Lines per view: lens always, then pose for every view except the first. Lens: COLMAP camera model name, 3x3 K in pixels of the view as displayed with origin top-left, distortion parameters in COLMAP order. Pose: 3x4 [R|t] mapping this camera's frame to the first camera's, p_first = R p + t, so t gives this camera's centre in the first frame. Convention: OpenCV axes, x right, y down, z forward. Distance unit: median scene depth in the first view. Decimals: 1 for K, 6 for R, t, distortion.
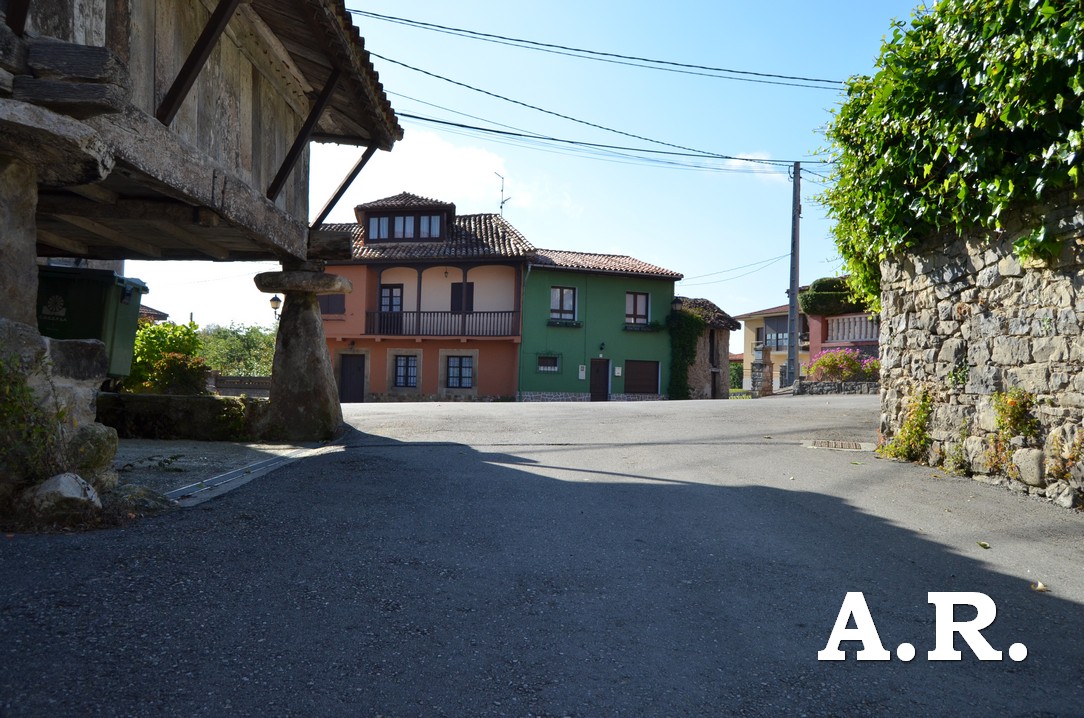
lens RADIAL K [[852.9, 0, 542.0], [0, 852.9, 359.0], [0, 0, 1]] dist [-0.003574, 0.003259]
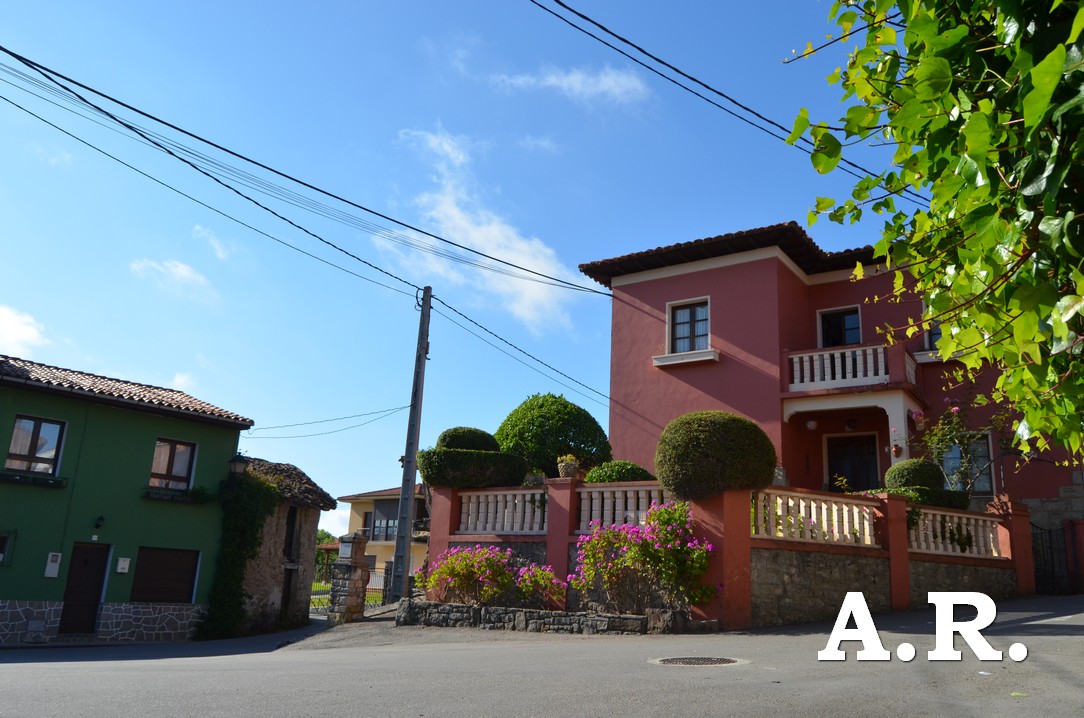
lens RADIAL K [[852.9, 0, 542.0], [0, 852.9, 359.0], [0, 0, 1]] dist [-0.003574, 0.003259]
pose [[0.902243, 0.132686, 0.410307, 0.090127], [-0.041779, 0.973906, -0.223075, -0.005818], [-0.429199, 0.184125, 0.884243, 0.304521]]
